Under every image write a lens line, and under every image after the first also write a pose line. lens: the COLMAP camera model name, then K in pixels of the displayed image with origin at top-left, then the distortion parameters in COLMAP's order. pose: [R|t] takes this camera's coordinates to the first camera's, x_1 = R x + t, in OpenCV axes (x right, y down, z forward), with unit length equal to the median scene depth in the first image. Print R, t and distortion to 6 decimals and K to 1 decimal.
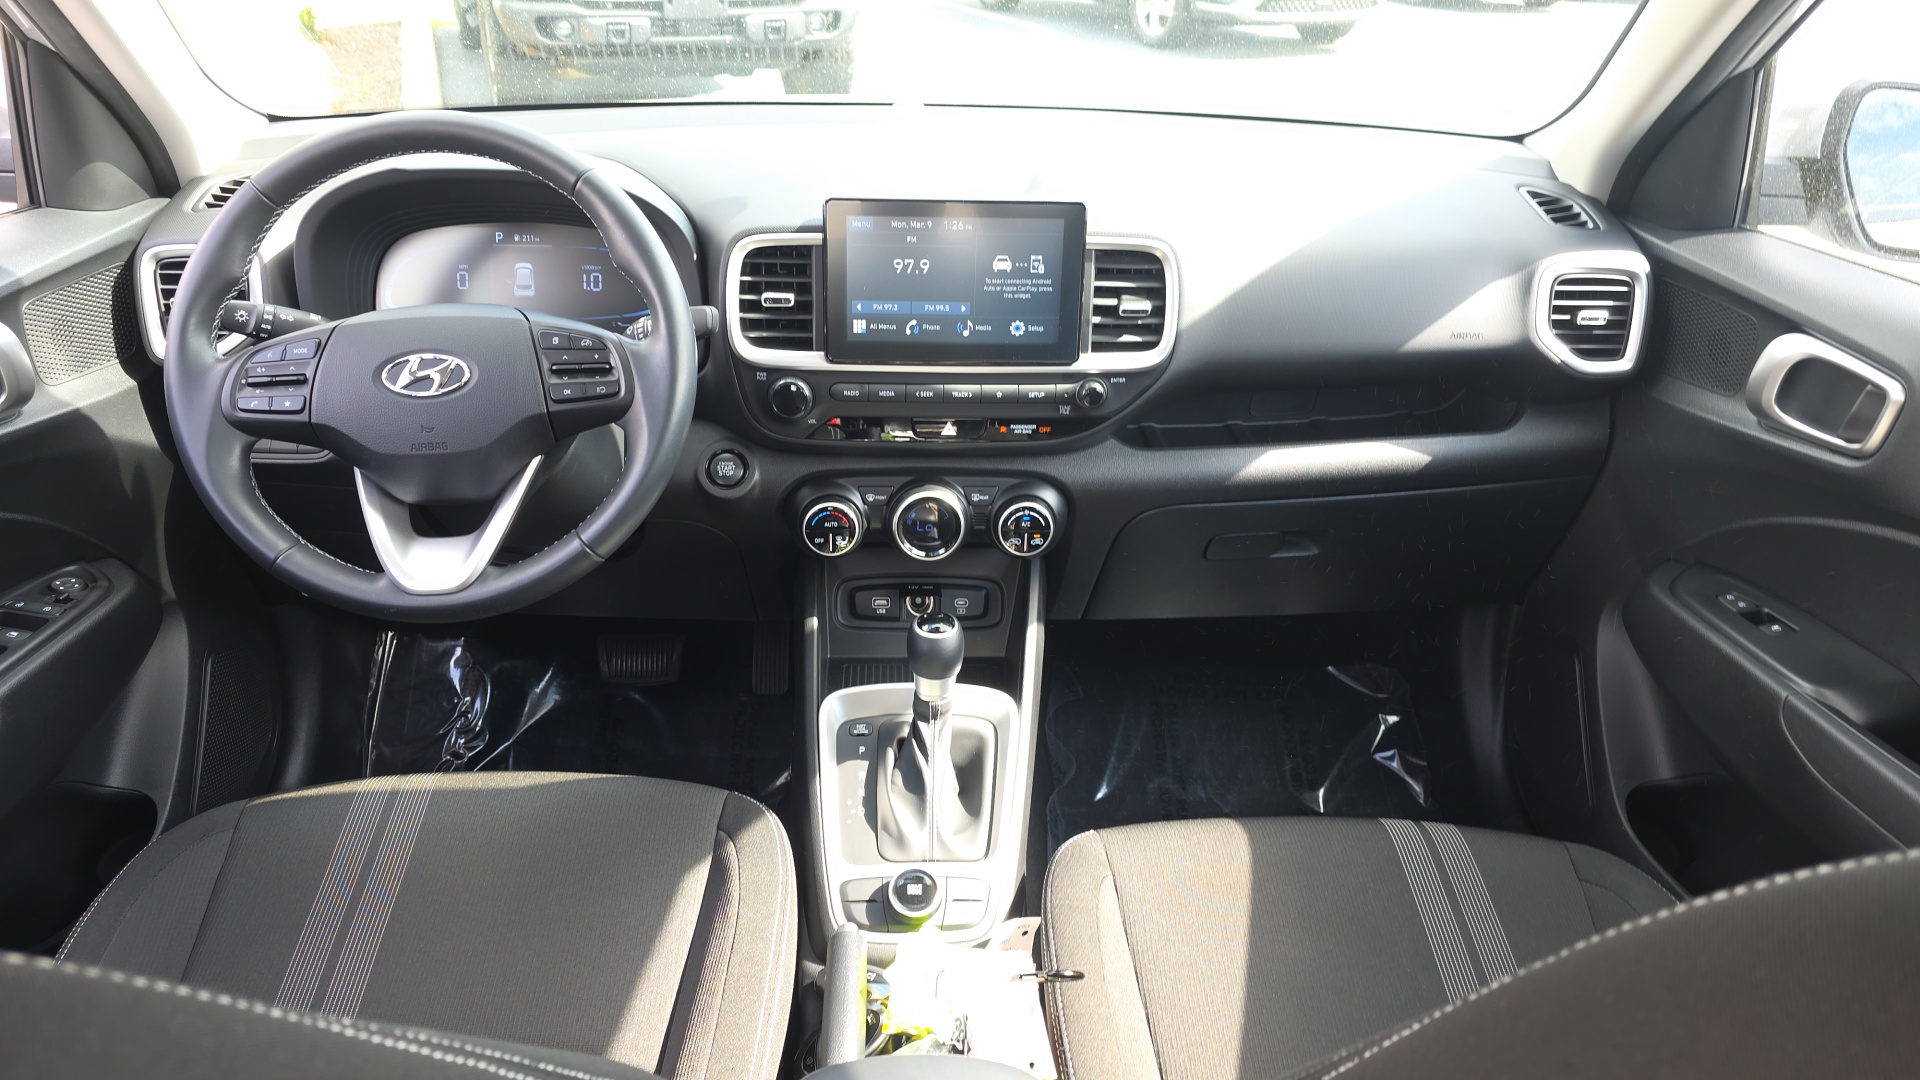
lens RADIAL K [[1284.4, 0, 945.5], [0, 1284.4, 539.1], [0, 0, 1]] dist [0.060616, -0.069826]
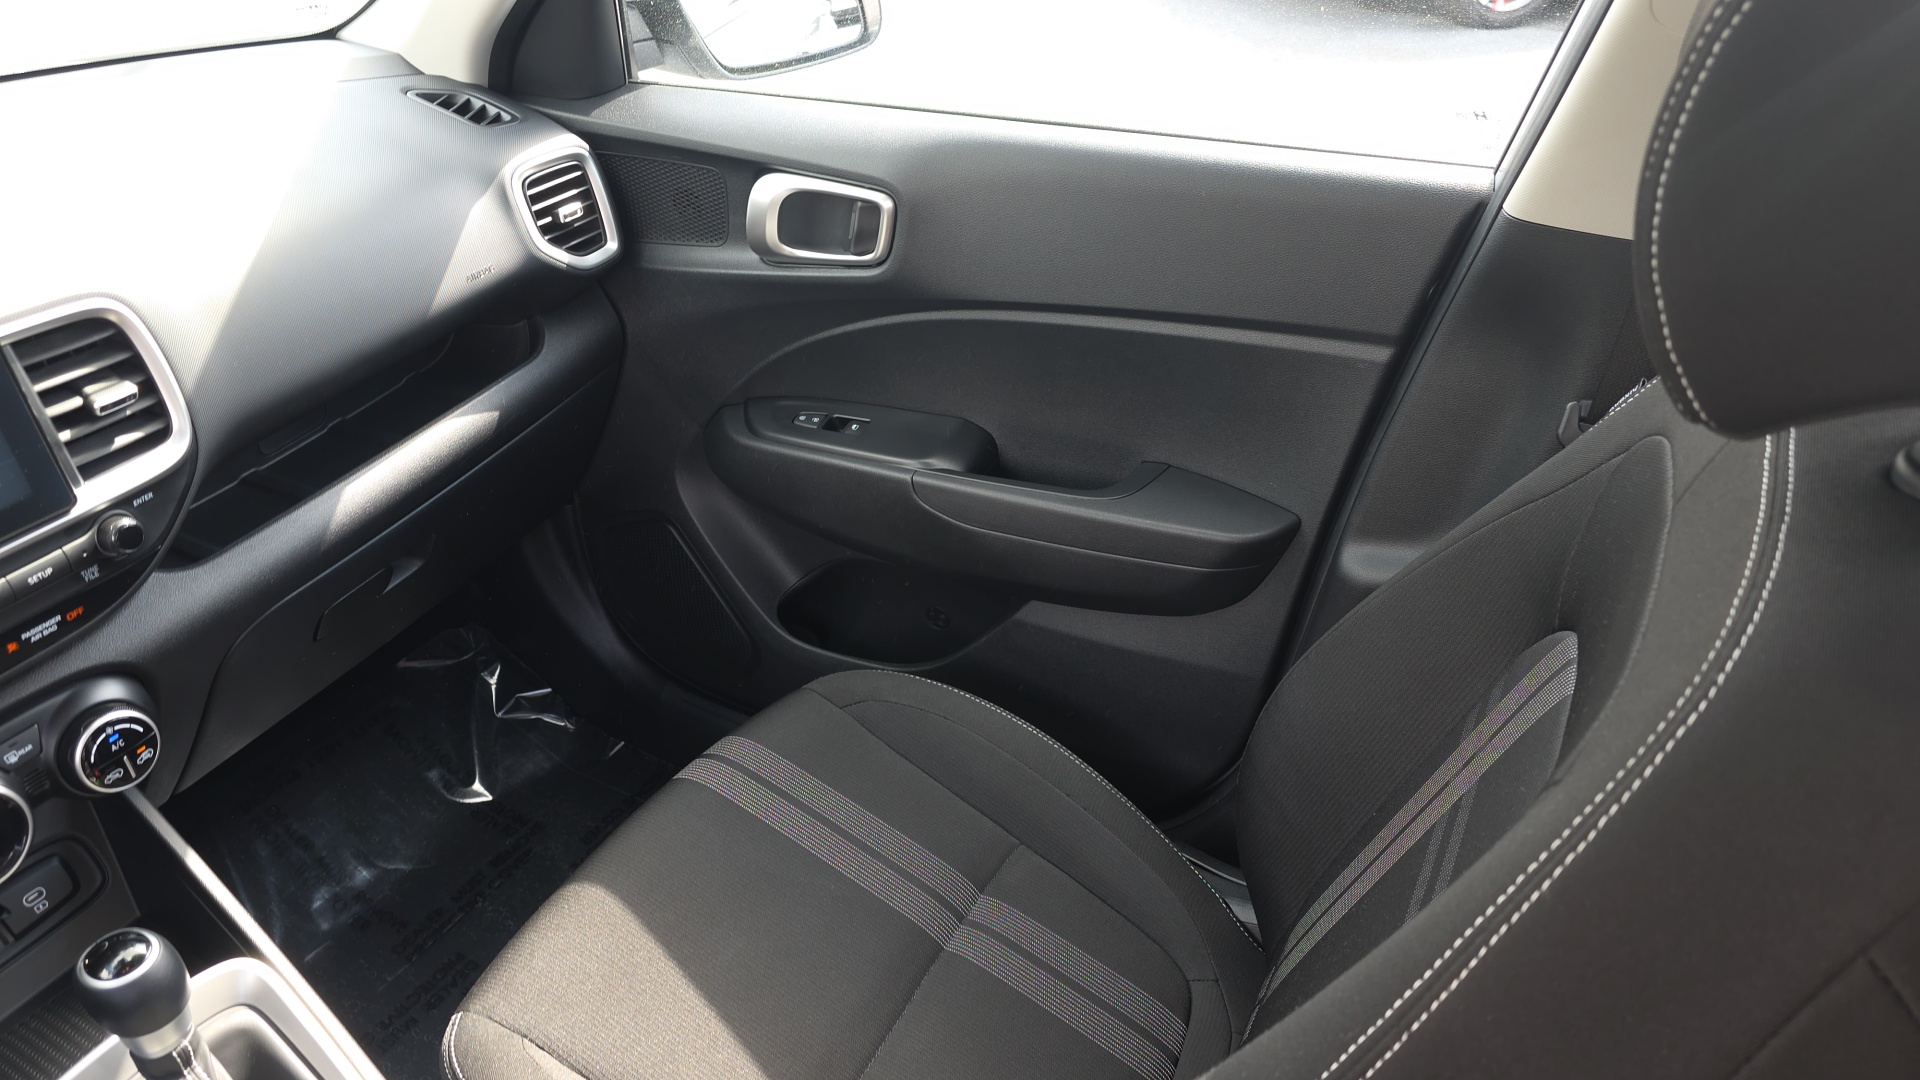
lens RADIAL K [[1292.6, 0, 940.7], [0, 1292.6, 543.3], [0, 0, 1]] dist [0.052001, -0.050347]
pose [[0.514206, -0.486418, 0.706392, -0.159558], [0.396593, 0.865128, 0.307030, -0.152750], [-0.760465, 0.122274, 0.637764, 0.228764]]
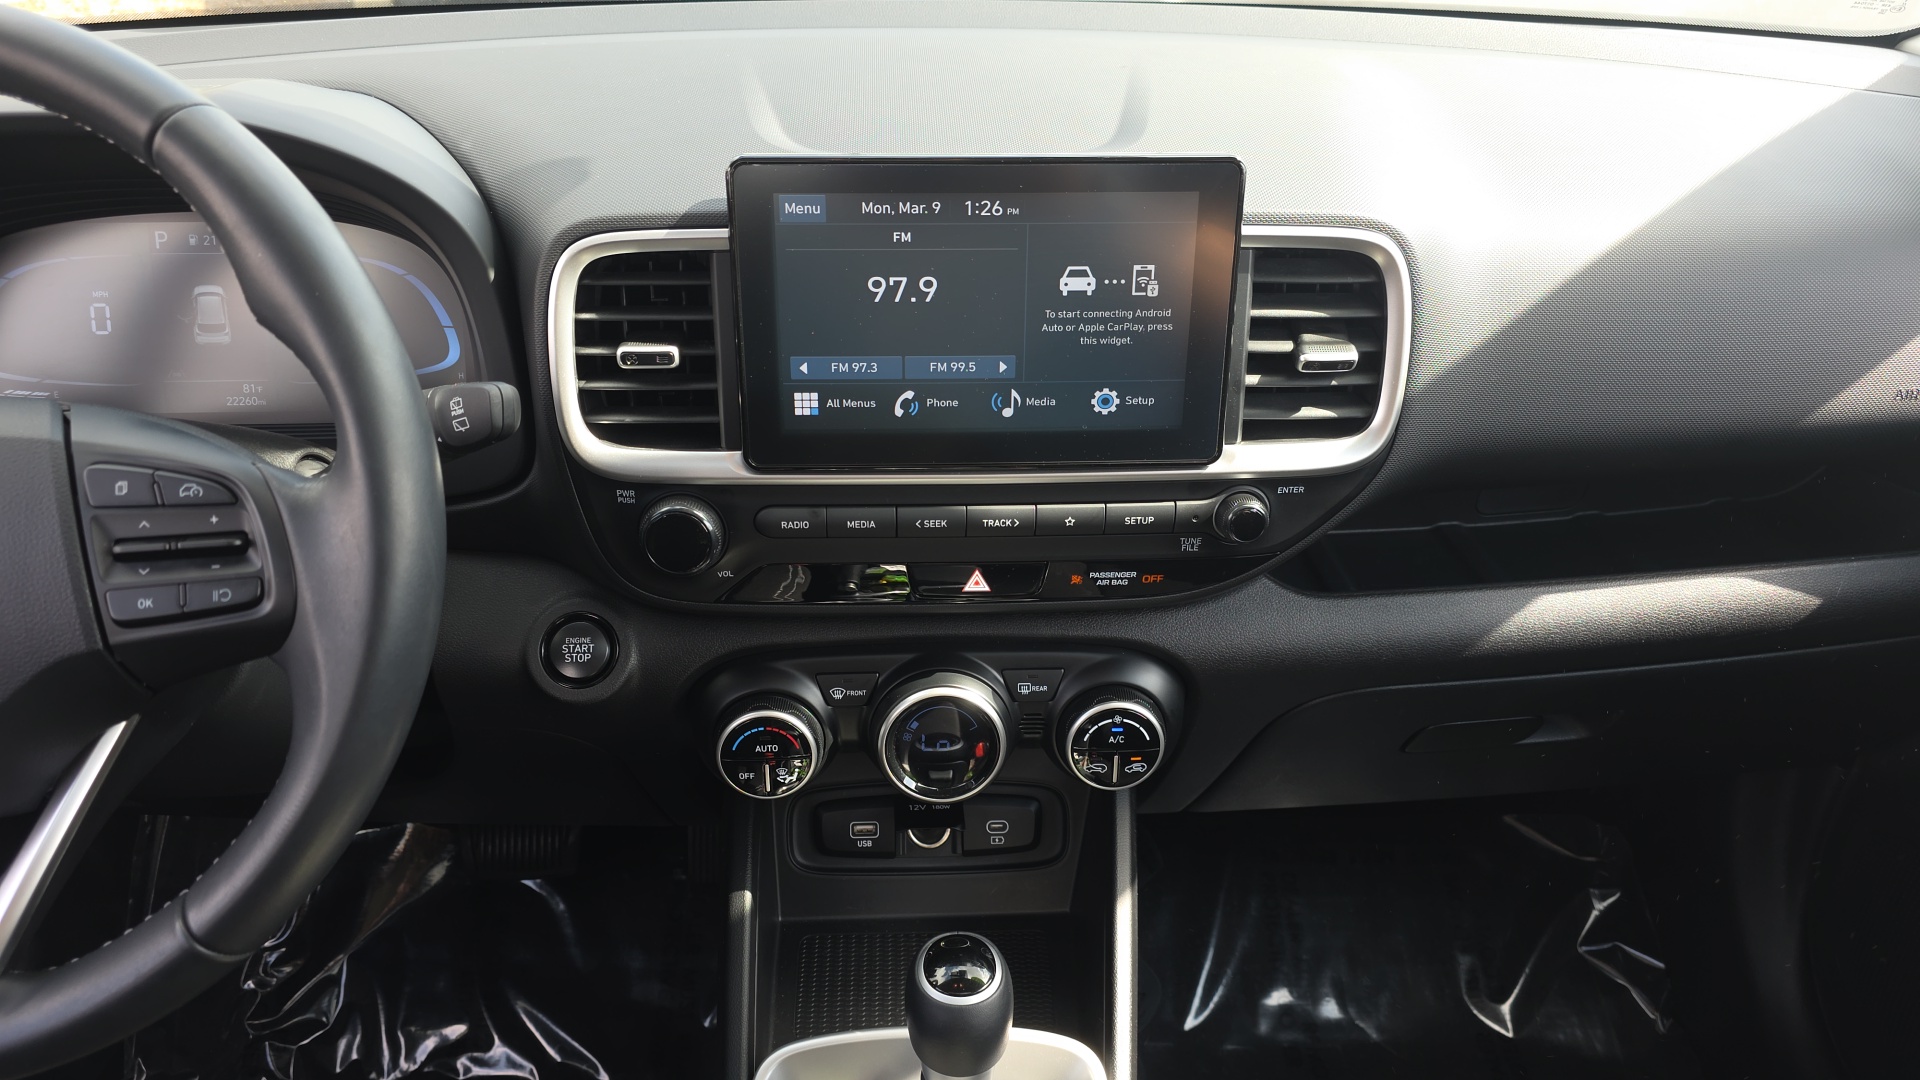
lens RADIAL K [[1292.2, 0, 945.2], [0, 1292.2, 557.2], [0, 0, 1]] dist [0.057794, -0.069685]
pose [[0.999870, -0.015395, -0.004745, -0.008384], [0.015608, 0.998684, 0.048858, -0.127244], [0.003987, -0.048926, 0.998794, 0.467024]]
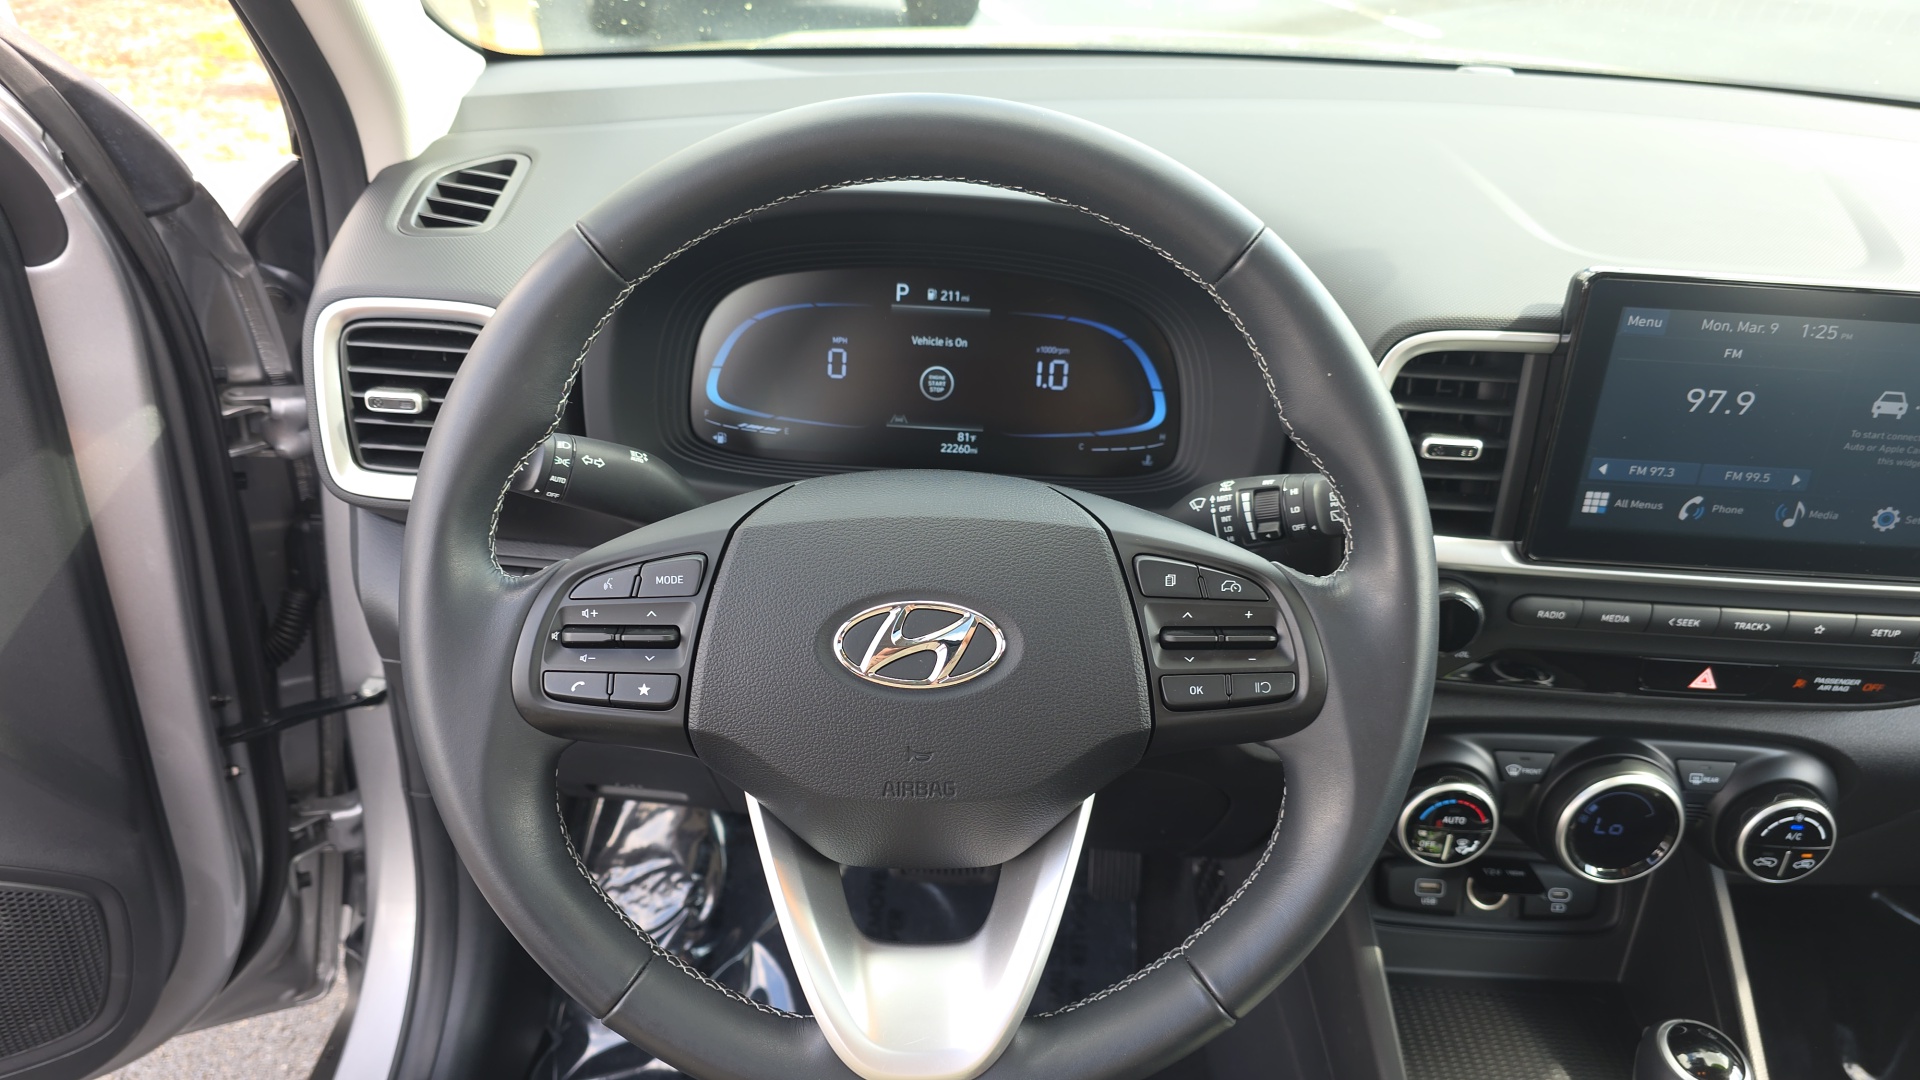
lens RADIAL K [[1309.5, 0, 922.6], [0, 1309.5, 544.9], [0, 0, 1]] dist [0.024845, -0.042395]
pose [[0.997604, 0.054171, -0.043022, -0.324753], [-0.051452, 0.996751, 0.061965, -0.166801], [0.046239, -0.059603, 0.997151, 0.432478]]
